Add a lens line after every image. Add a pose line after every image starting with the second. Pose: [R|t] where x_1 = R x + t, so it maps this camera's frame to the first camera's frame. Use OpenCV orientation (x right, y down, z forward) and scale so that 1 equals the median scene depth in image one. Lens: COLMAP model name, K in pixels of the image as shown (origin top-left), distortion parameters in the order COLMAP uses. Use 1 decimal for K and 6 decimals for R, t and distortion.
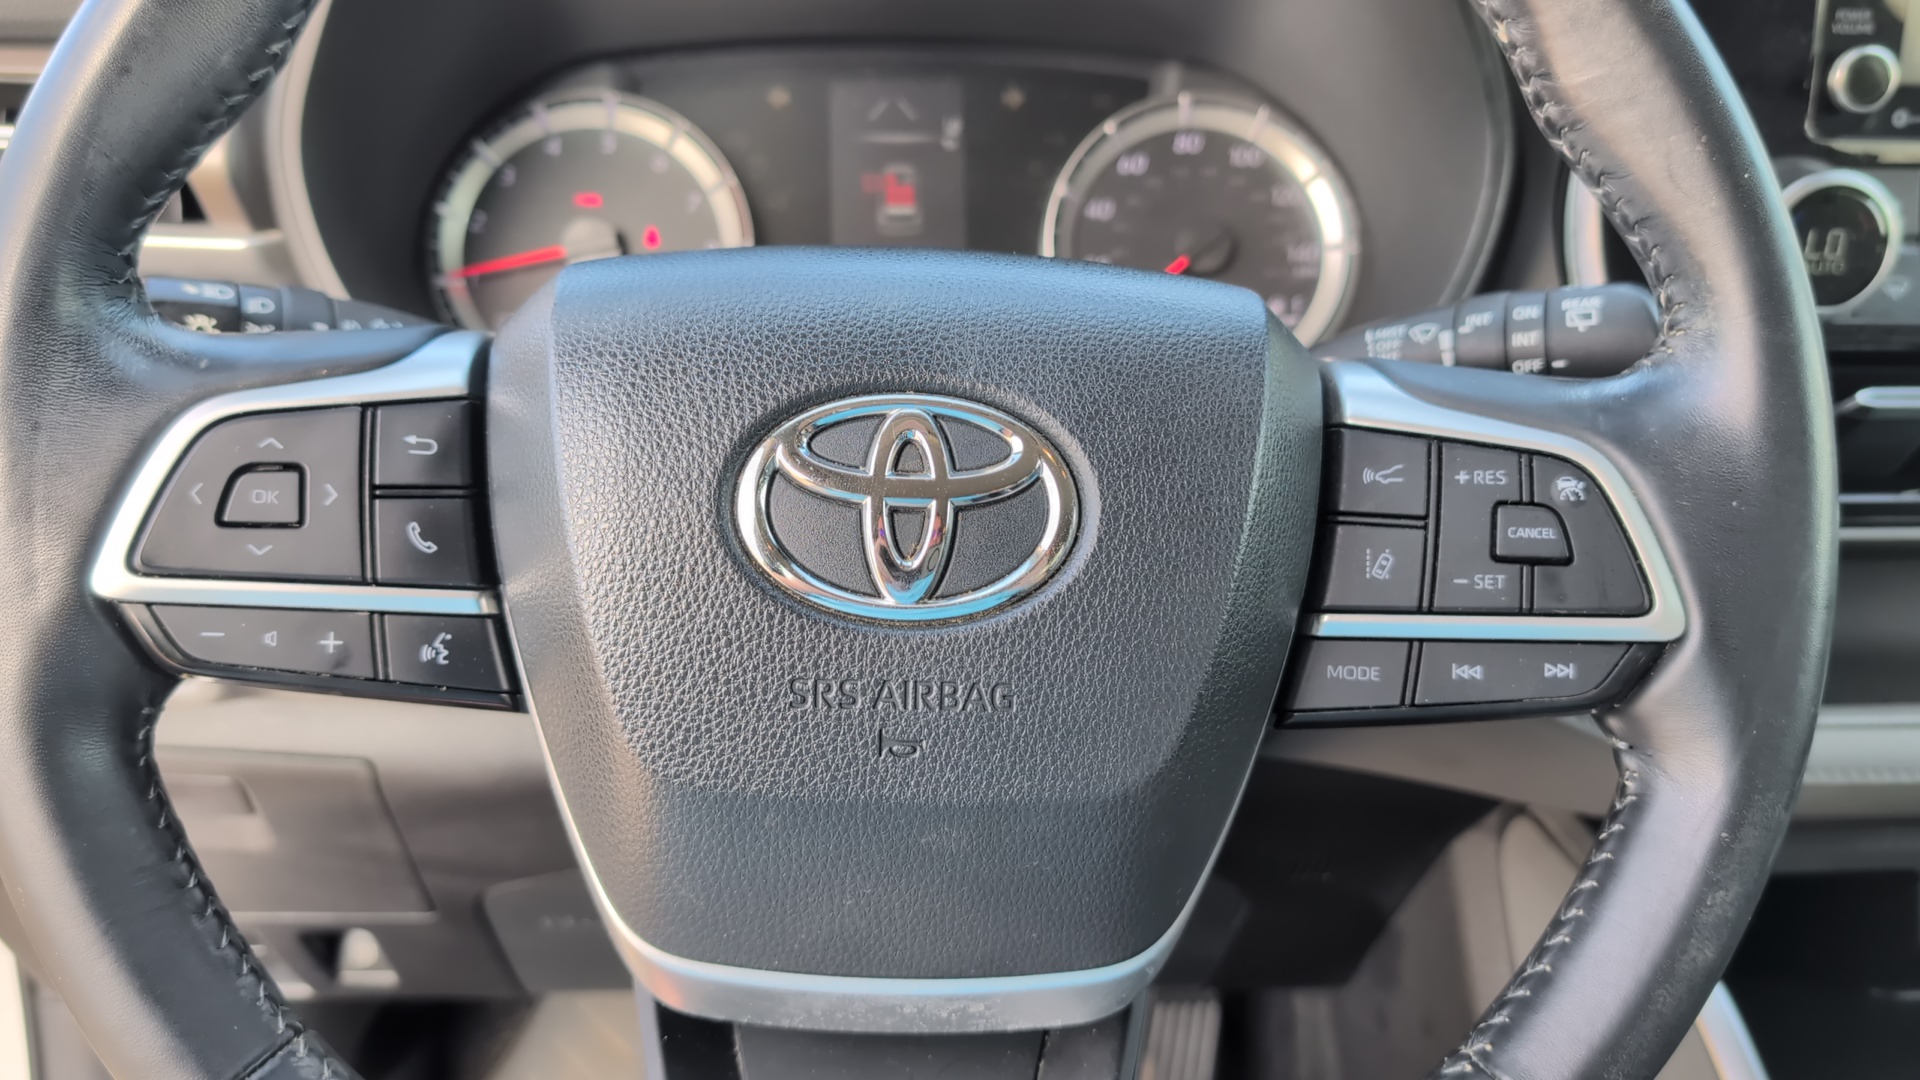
lens RADIAL K [[1599.1, 0, 962.9], [0, 1599.1, 530.8], [0, 0, 1]] dist [0.029725, -0.055865]
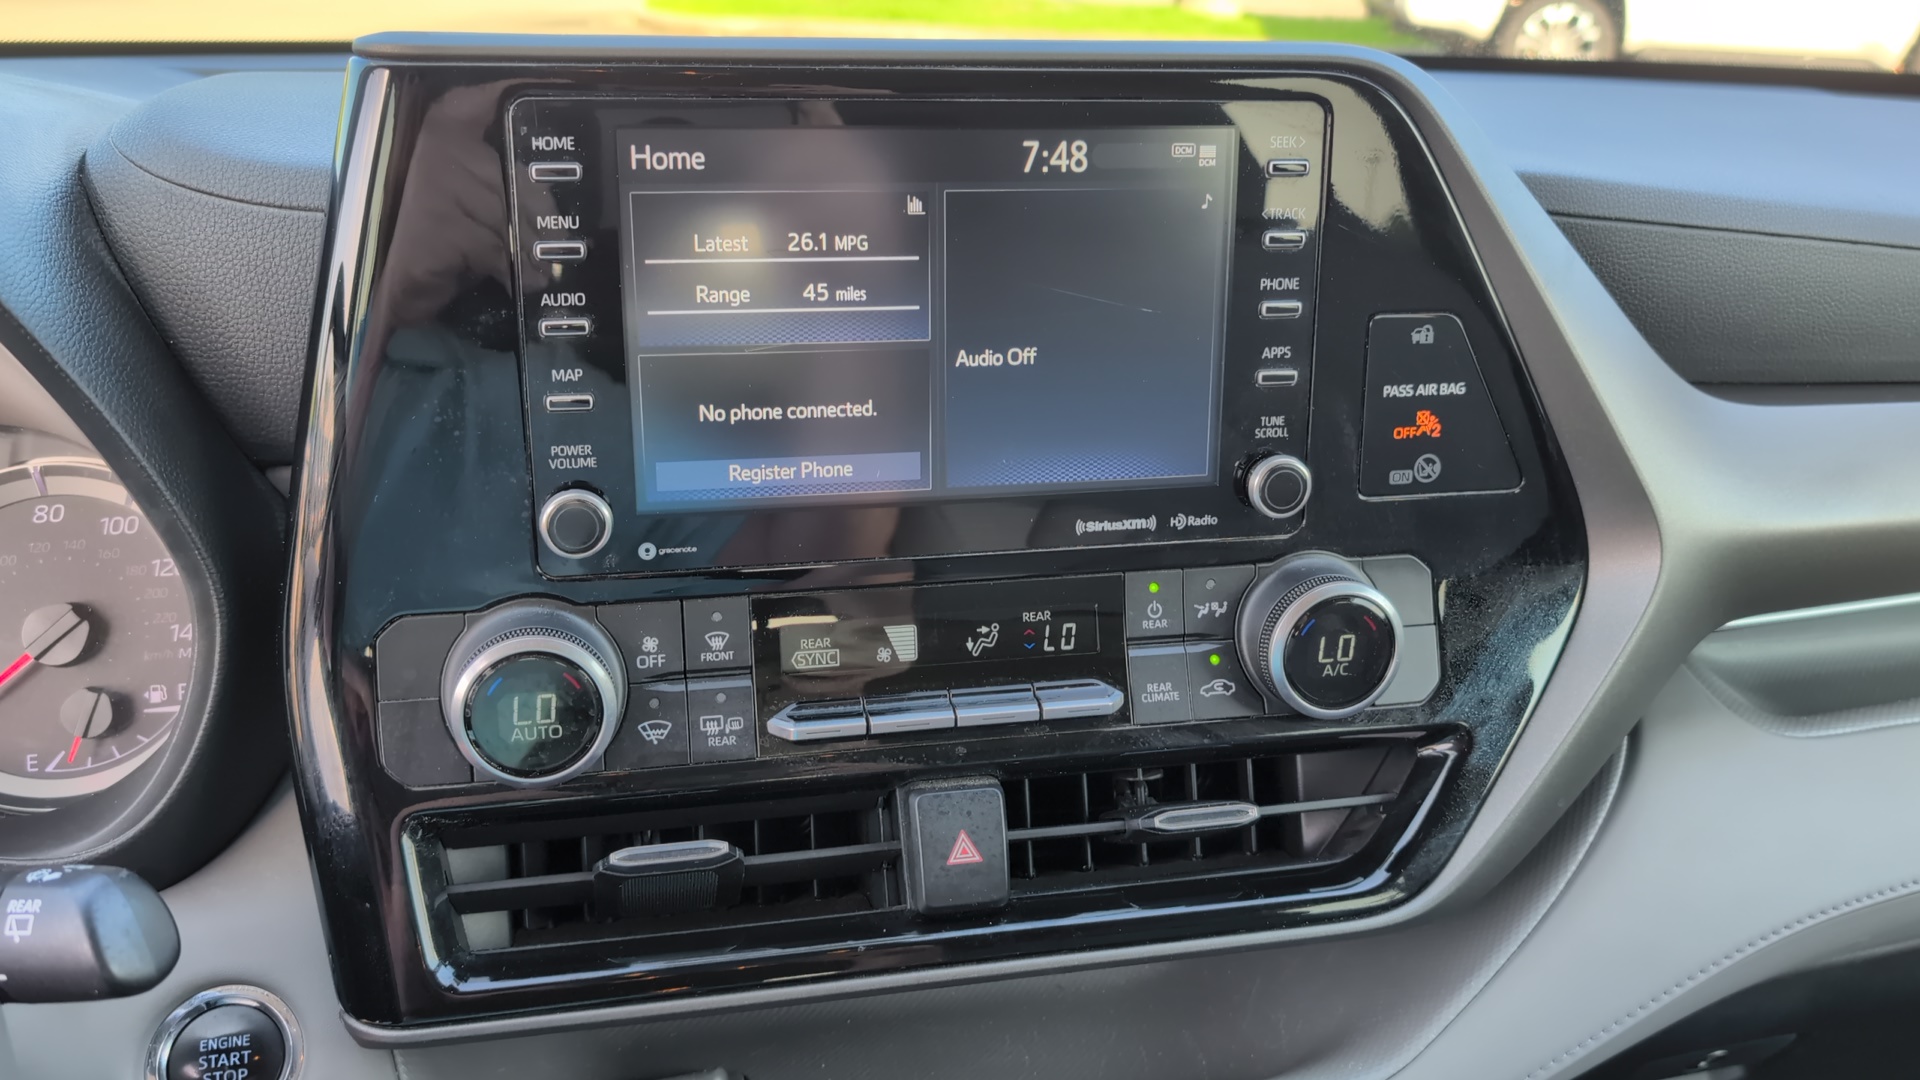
lens RADIAL K [[1599.1, 0, 960.6], [0, 1599.1, 551.3], [0, 0, 1]] dist [0.029725, -0.055865]
pose [[0.987930, -0.045804, 0.147971, 0.929735], [0.042659, 0.998793, 0.024362, -0.404058], [-0.148908, -0.017755, 0.988692, 0.079590]]
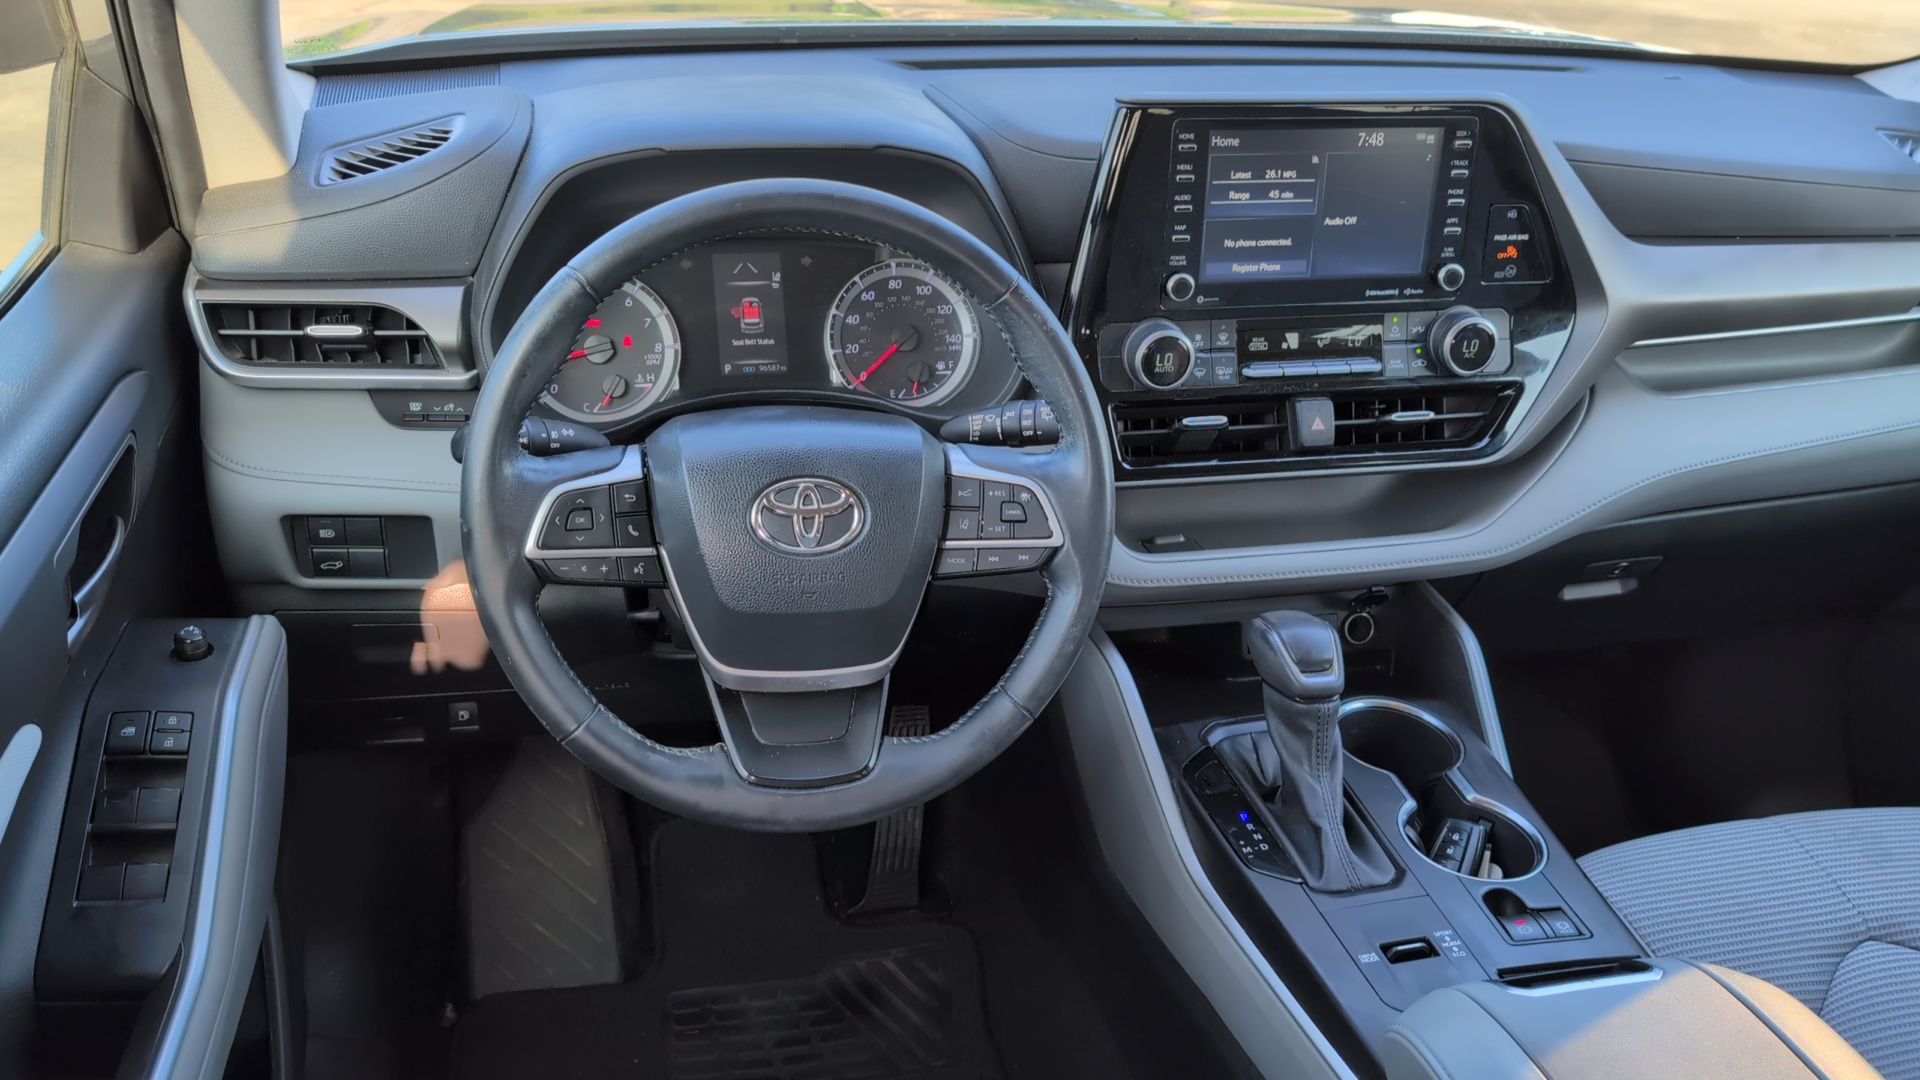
lens RADIAL K [[1599.1, 0, 940.7], [0, 1599.1, 537.4], [0, 0, 1]] dist [0.029725, -0.055865]
pose [[0.986804, -0.047284, 0.154861, -0.234729], [0.028669, 0.992323, 0.120305, -0.304395], [-0.159361, -0.114278, 0.980584, -1.845263]]
